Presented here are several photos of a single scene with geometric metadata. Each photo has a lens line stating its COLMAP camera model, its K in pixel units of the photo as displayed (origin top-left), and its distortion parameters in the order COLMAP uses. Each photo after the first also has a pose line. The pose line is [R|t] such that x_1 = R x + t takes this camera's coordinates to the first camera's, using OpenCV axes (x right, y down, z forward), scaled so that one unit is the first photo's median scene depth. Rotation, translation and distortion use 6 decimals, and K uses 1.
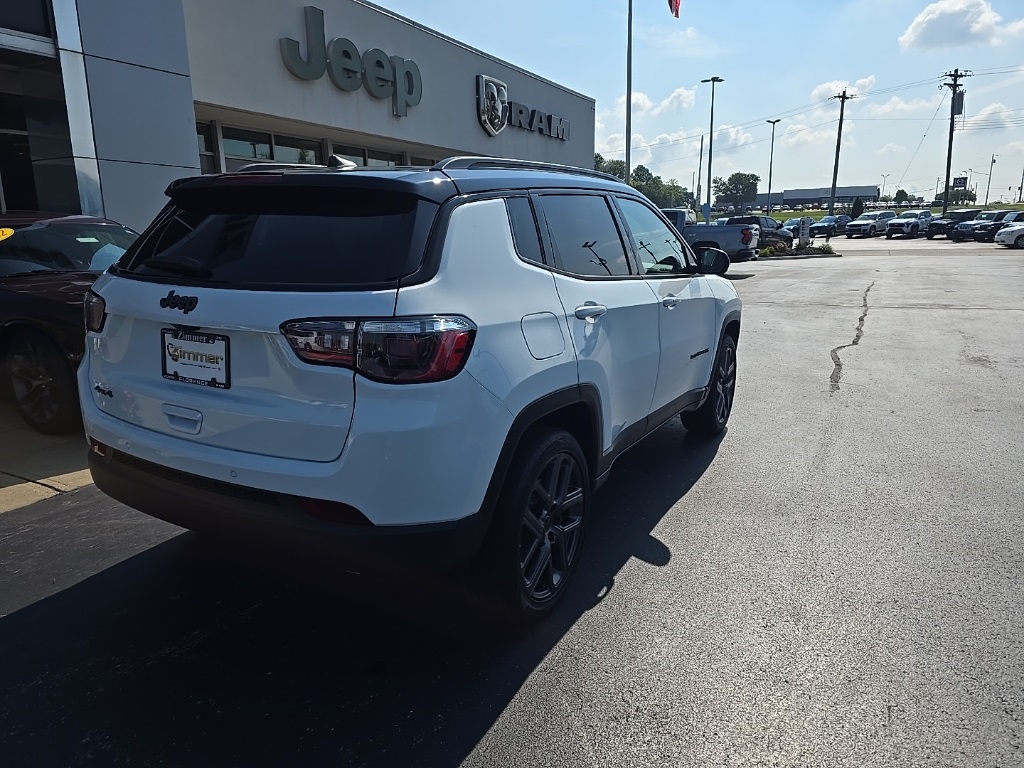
lens RADIAL K [[691.7, 0, 516.3], [0, 691.7, 384.1], [0, 0, 1]] dist [0.060886, -0.053363]
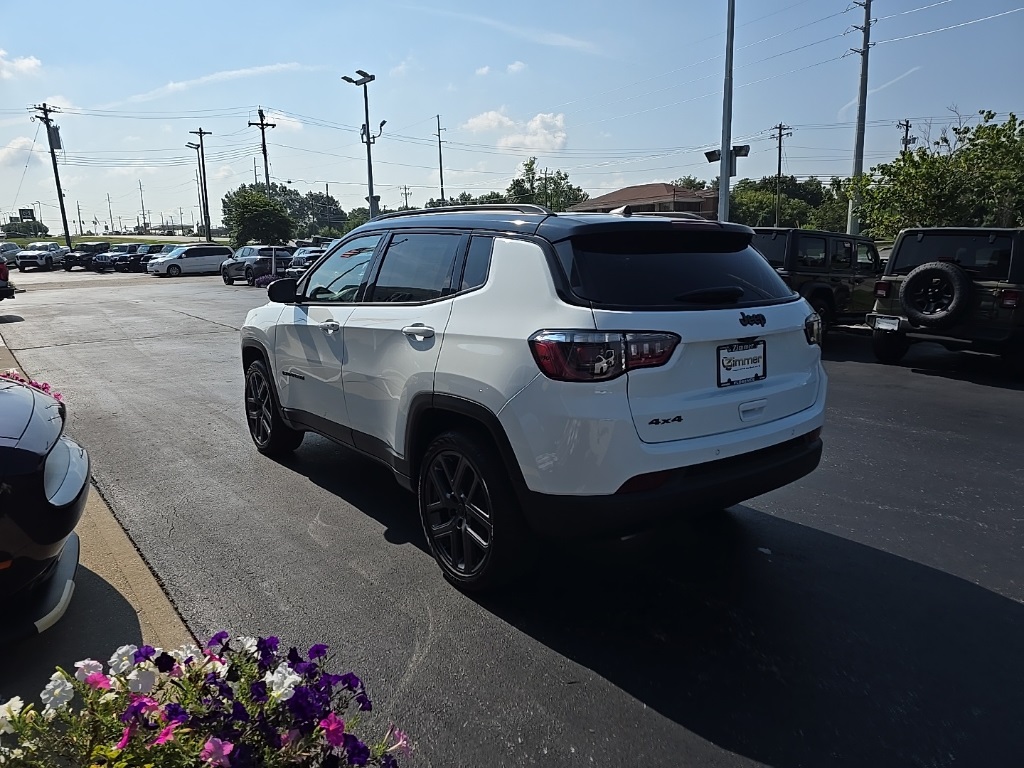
lens RADIAL K [[691.7, 0, 516.3], [0, 691.7, 384.1], [0, 0, 1]] dist [0.060886, -0.053363]
pose [[0.382692, -0.177325, 0.906699, -0.116298], [0.216318, 0.971325, 0.098662, -0.014083], [-0.898194, 0.158379, 0.410077, 0.055417]]
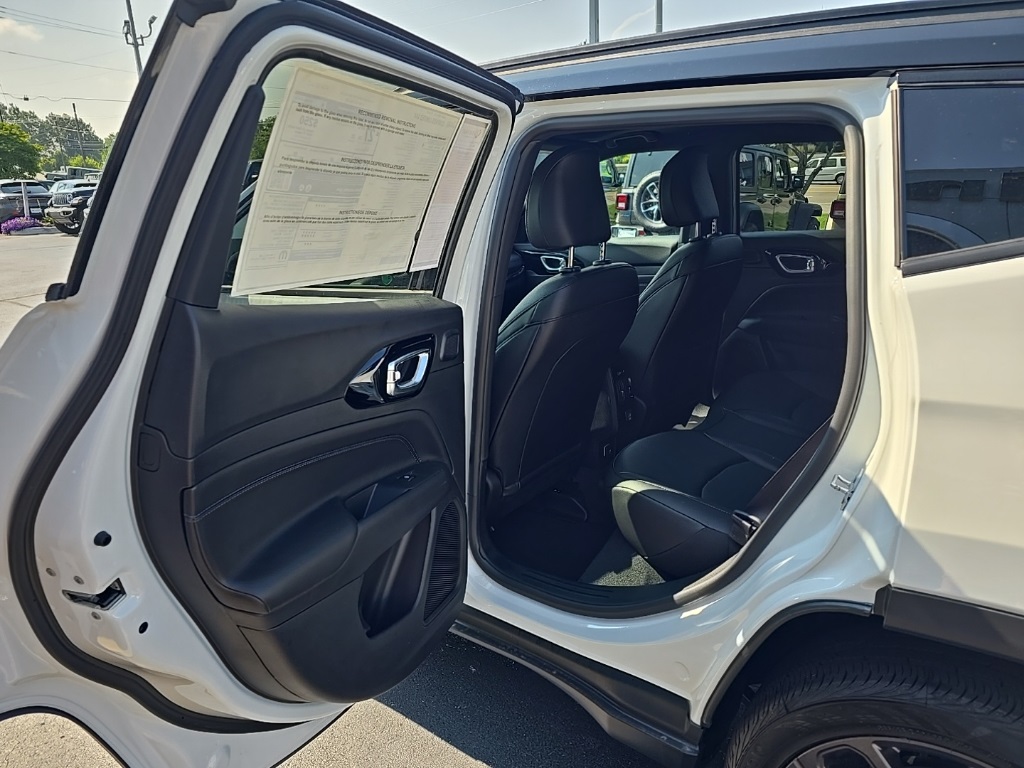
lens RADIAL K [[691.7, 0, 516.3], [0, 691.7, 384.1], [0, 0, 1]] dist [0.060886, -0.053363]
pose [[0.114892, -0.290201, 0.950044, -0.068588], [0.255839, 0.932759, 0.253981, -0.025220], [-0.959868, 0.213878, 0.181411, 0.107644]]
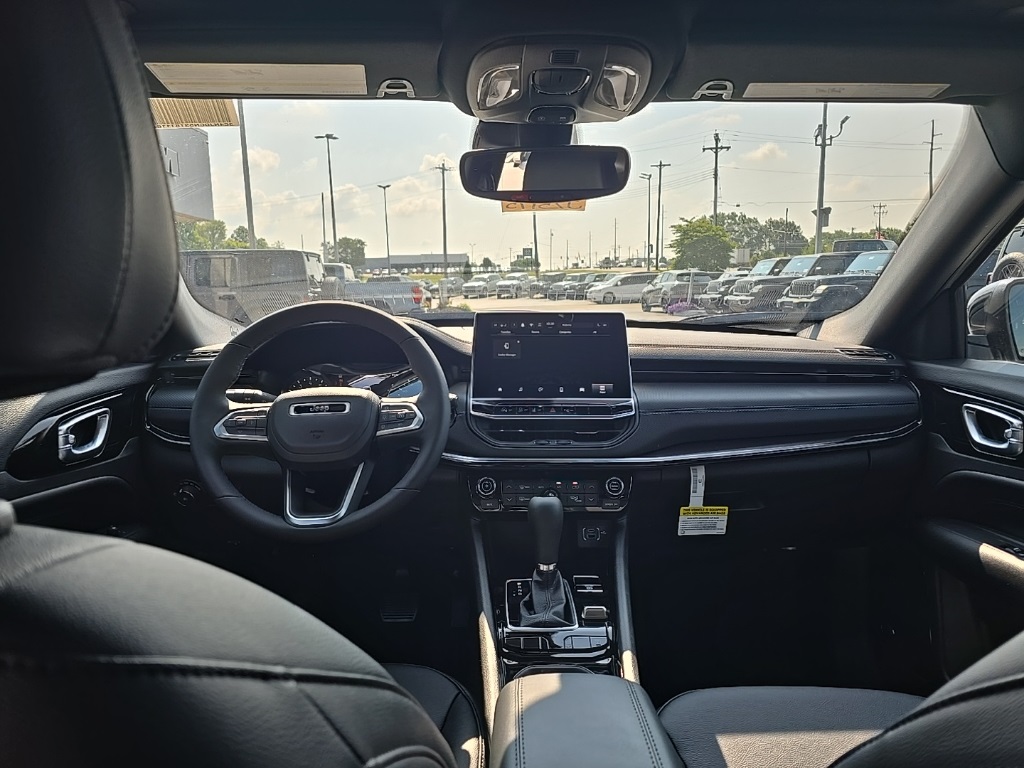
lens RADIAL K [[686.9, 0, 512.0], [0, 686.9, 384.0], [0, 0, 1]] dist [0.077711, -0.124276]
pose [[0.856718, -0.081743, 0.509267, -0.012407], [0.126044, 0.990606, -0.053034, -0.018738], [-0.500148, 0.109626, 0.858973, 0.098892]]
